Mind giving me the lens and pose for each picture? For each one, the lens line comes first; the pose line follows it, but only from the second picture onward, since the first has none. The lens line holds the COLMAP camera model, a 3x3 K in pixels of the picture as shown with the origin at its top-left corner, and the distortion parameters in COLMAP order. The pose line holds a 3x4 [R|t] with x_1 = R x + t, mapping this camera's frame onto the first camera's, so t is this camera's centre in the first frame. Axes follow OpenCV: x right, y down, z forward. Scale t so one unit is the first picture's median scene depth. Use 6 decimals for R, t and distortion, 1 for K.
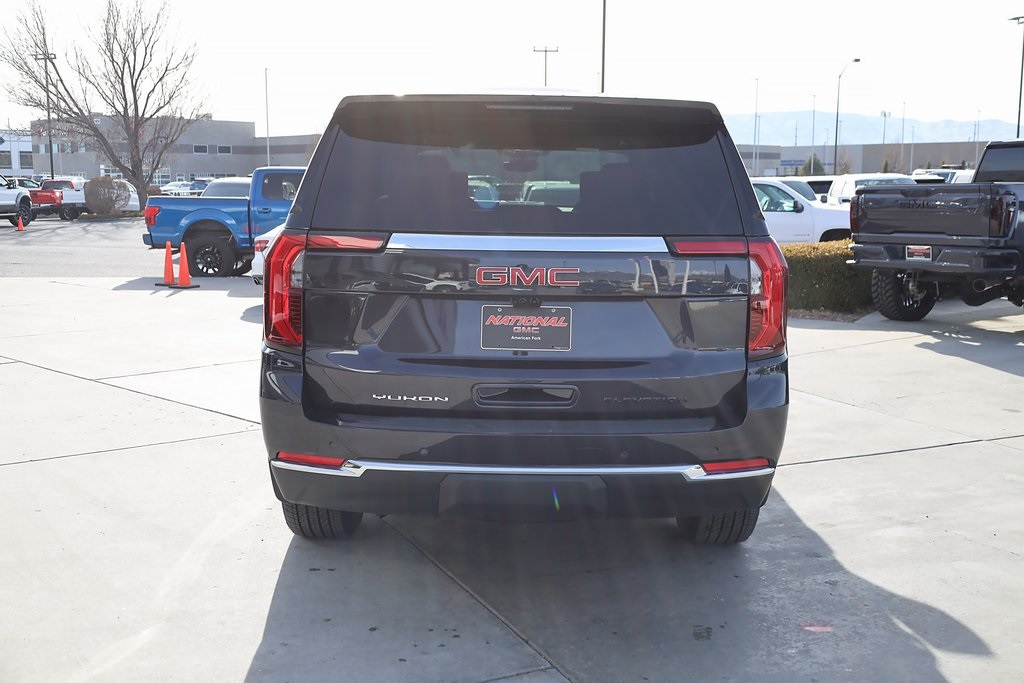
lens RADIAL K [[1076.6, 0, 512.0], [0, 1076.6, 341.5], [0, 0, 1]] dist [-0.006293, -0.017519]
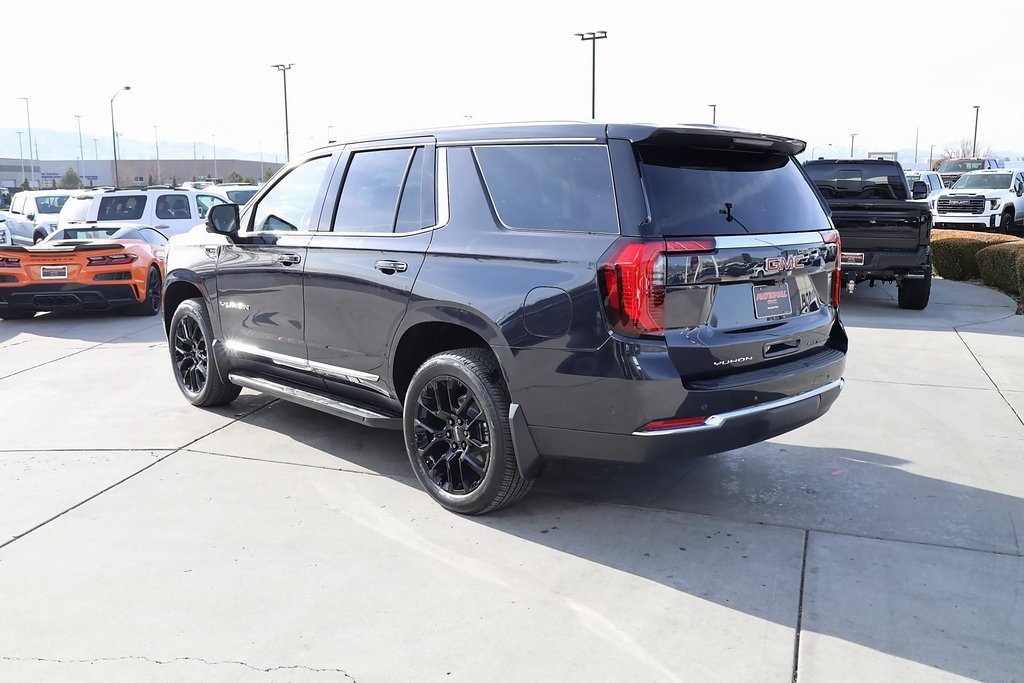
lens RADIAL K [[886.0, 0, 512.0], [0, 886.0, 341.5], [0, 0, 1]] dist [-0.020677, -0.006022]
pose [[0.720359, -0.120681, 0.683022, -0.790479], [0.106349, 0.992320, 0.063167, -0.052824], [-0.685399, 0.027136, 0.727661, 0.304463]]
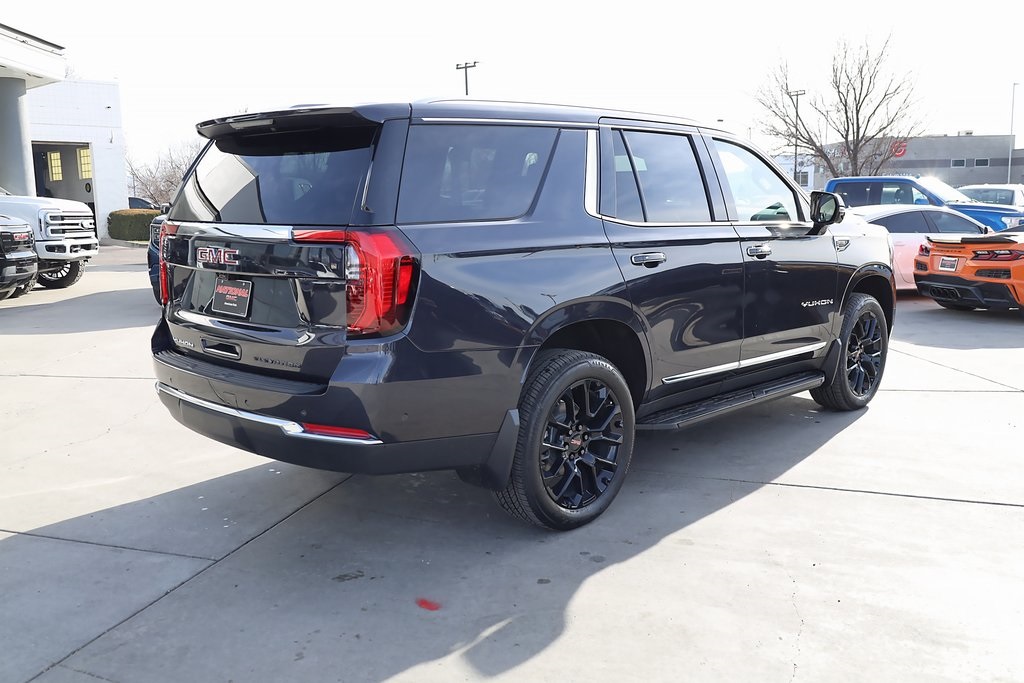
lens RADIAL K [[914.2, 0, 512.0], [0, 914.2, 341.5], [0, 0, 1]] dist [-0.009051, 0.003549]
pose [[0.713861, 0.091456, -0.694290, 0.780302], [-0.083680, 0.995472, 0.045092, -0.028012], [0.695270, 0.025909, 0.718282, 0.346512]]
